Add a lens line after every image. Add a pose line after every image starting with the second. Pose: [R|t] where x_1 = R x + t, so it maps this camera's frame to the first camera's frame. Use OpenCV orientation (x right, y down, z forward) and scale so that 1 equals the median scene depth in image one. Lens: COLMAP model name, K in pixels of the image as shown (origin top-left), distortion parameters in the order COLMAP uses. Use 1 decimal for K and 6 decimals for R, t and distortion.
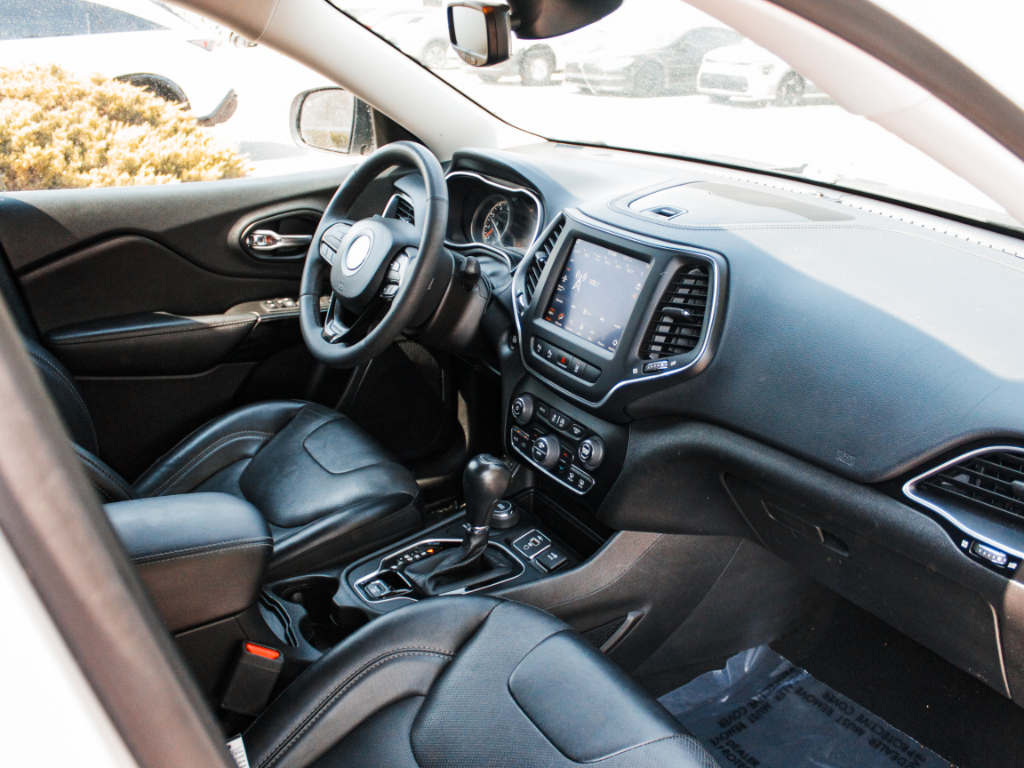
lens RADIAL K [[930.3, 0, 514.3], [0, 930.3, 384.9], [0, 0, 1]] dist [-0.114234, 0.000000]
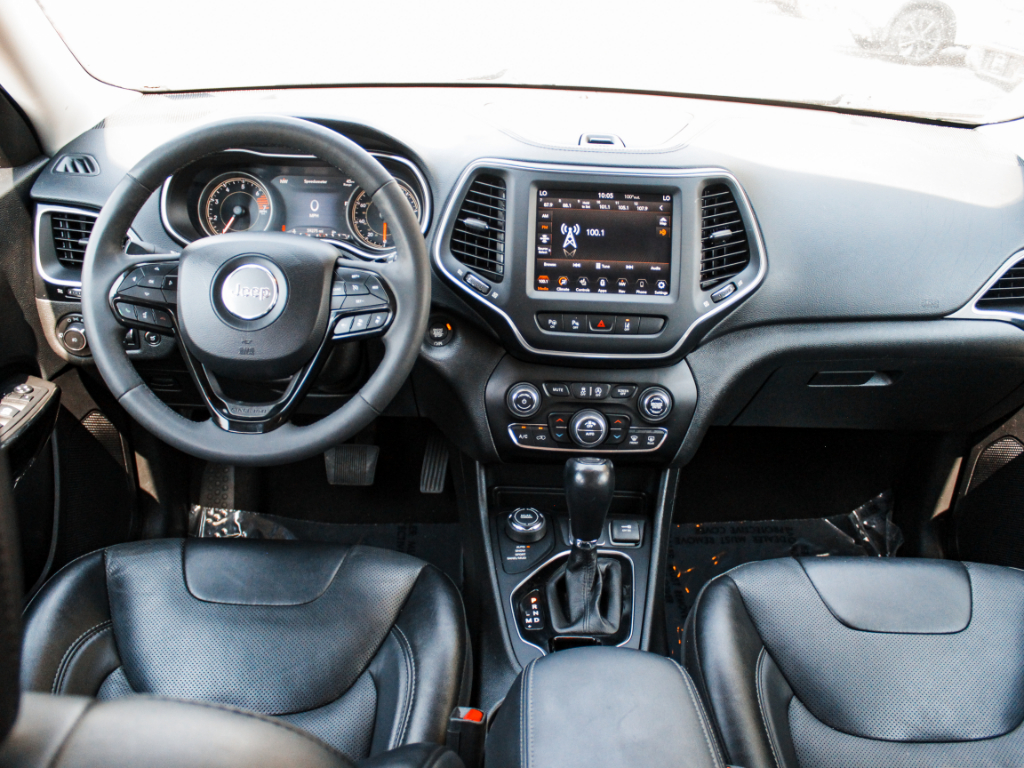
lens RADIAL K [[930.3, 0, 506.4], [0, 930.3, 366.8], [0, 0, 1]] dist [-0.114234, 0.000000]
pose [[0.557460, -0.370792, 0.742800, -0.652893], [0.297760, 0.924491, 0.238024, -0.220787], [-0.774969, 0.088487, 0.625774, 0.500043]]
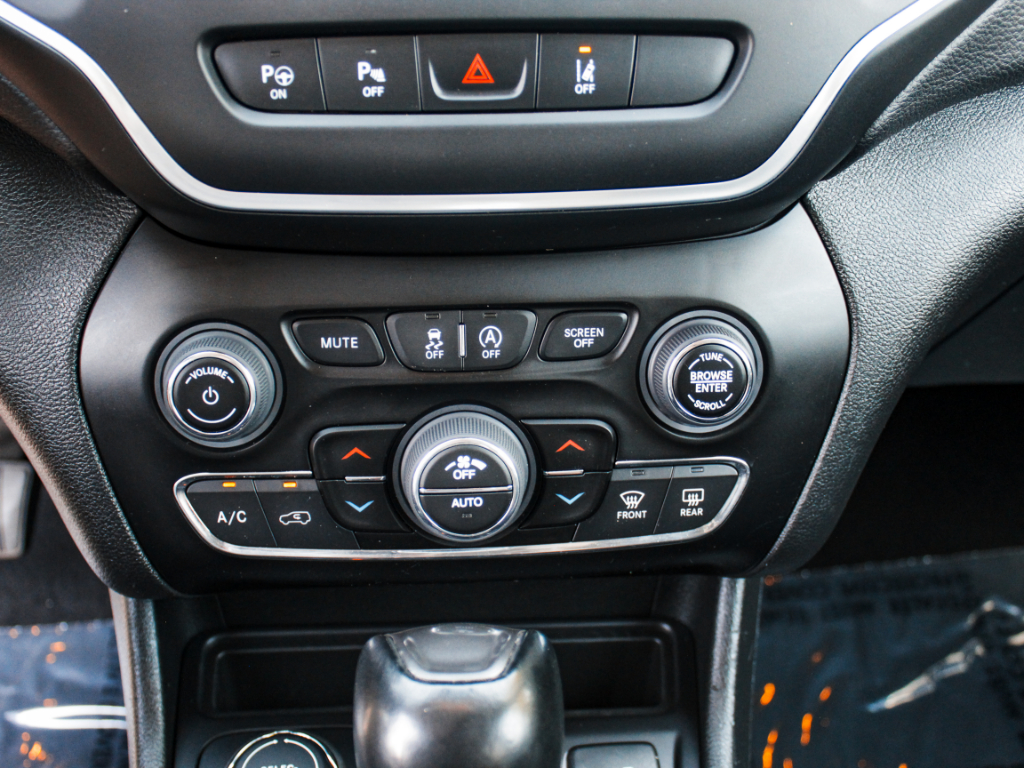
lens RADIAL K [[1161.8, 0, 512.7], [0, 1161.8, 391.2], [0, 0, 1]] dist [-0.096578, 0.000000]
pose [[0.496610, -0.490747, 0.715923, -0.165990], [0.334827, 0.869293, 0.363621, -0.055255], [-0.800793, 0.059133, 0.596015, 0.811270]]
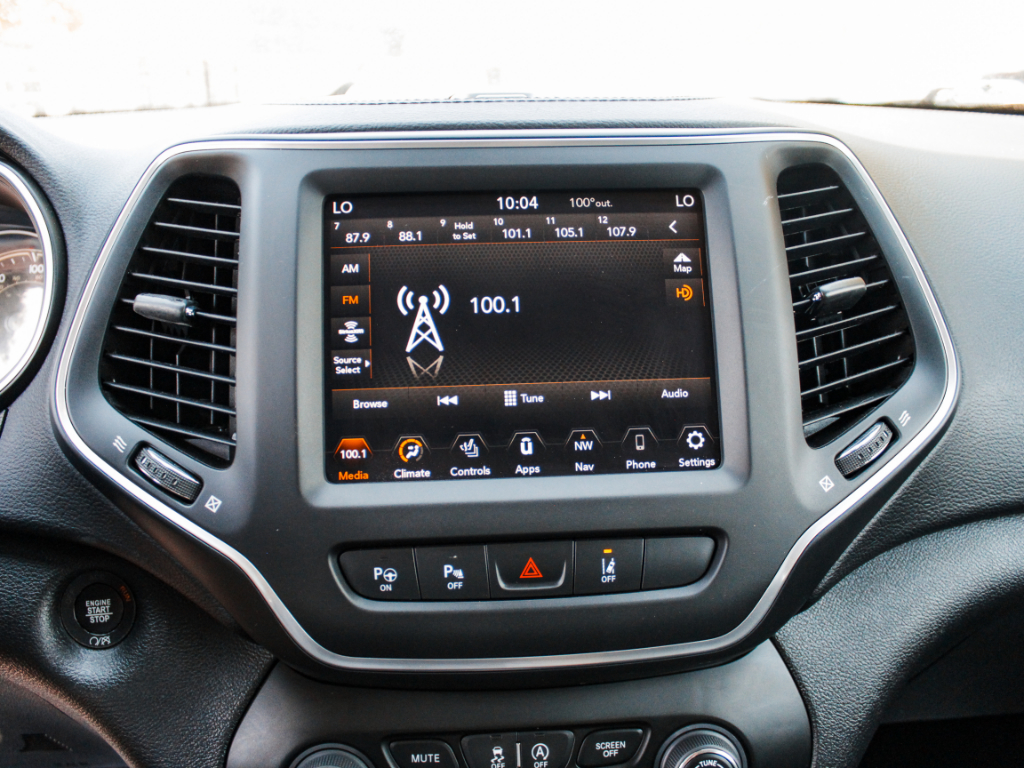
lens RADIAL K [[930.3, 0, 520.5], [0, 930.3, 385.6], [0, 0, 1]] dist [-0.114234, 0.000000]
pose [[0.489345, -0.276173, 0.827206, -0.172683], [0.354368, 0.929663, 0.100748, -0.109240], [-0.796847, 0.243835, 0.552793, 0.797433]]
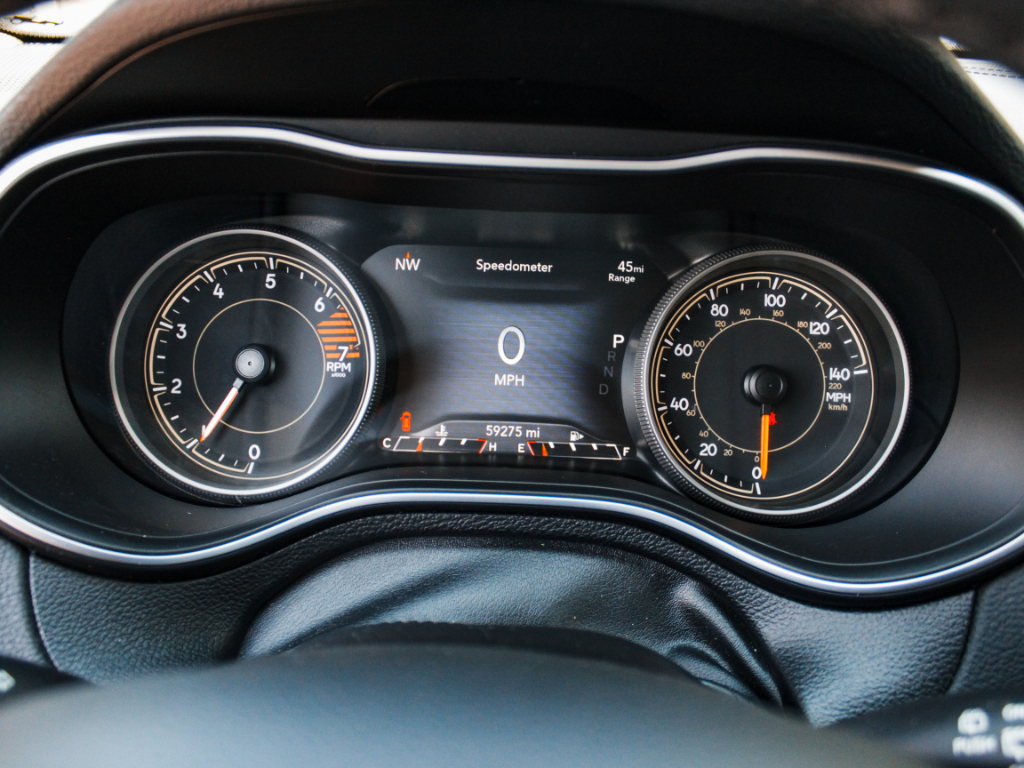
lens RADIAL K [[930.3, 0, 514.6], [0, 930.3, 412.1], [0, 0, 1]] dist [-0.114234, 0.000000]
pose [[0.568195, -0.337614, 0.750447, -0.198938], [0.294808, 0.934944, 0.197404, -0.245176], [-0.768273, 0.109074, 0.630762, 1.076218]]
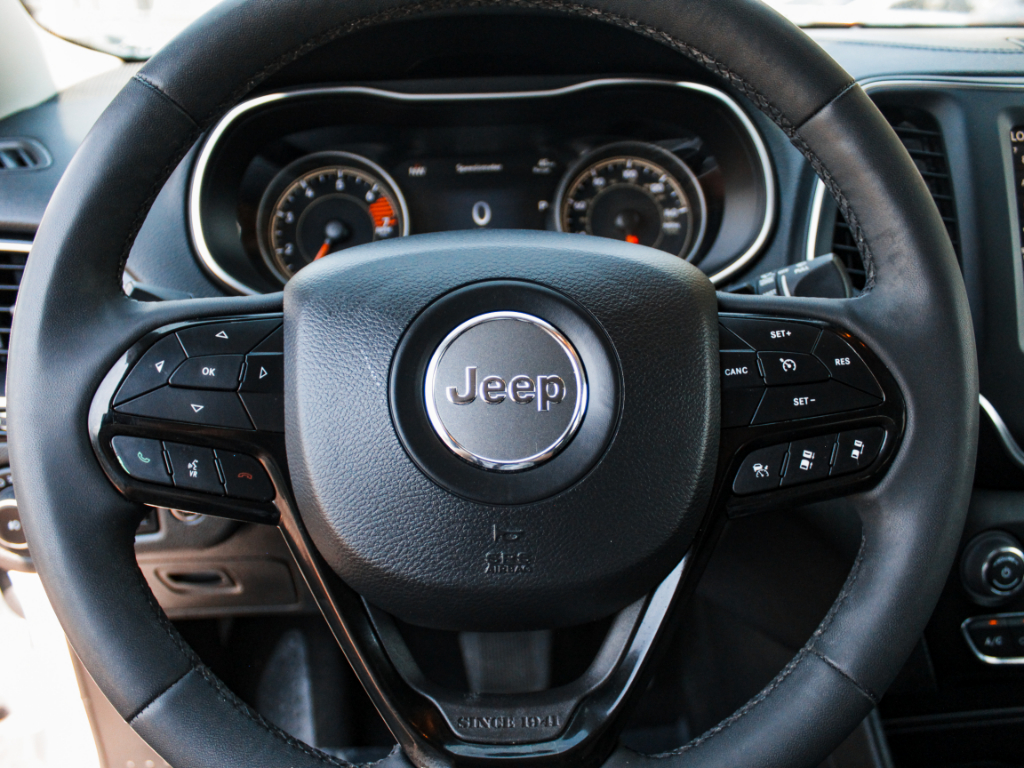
lens RADIAL K [[930.3, 0, 517.1], [0, 930.3, 412.3], [0, 0, 1]] dist [-0.114234, 0.000000]
pose [[0.497816, -0.378324, 0.780417, -0.397787], [0.364638, 0.907746, 0.207453, -0.205783], [-0.786904, 0.181296, 0.589842, 0.966537]]
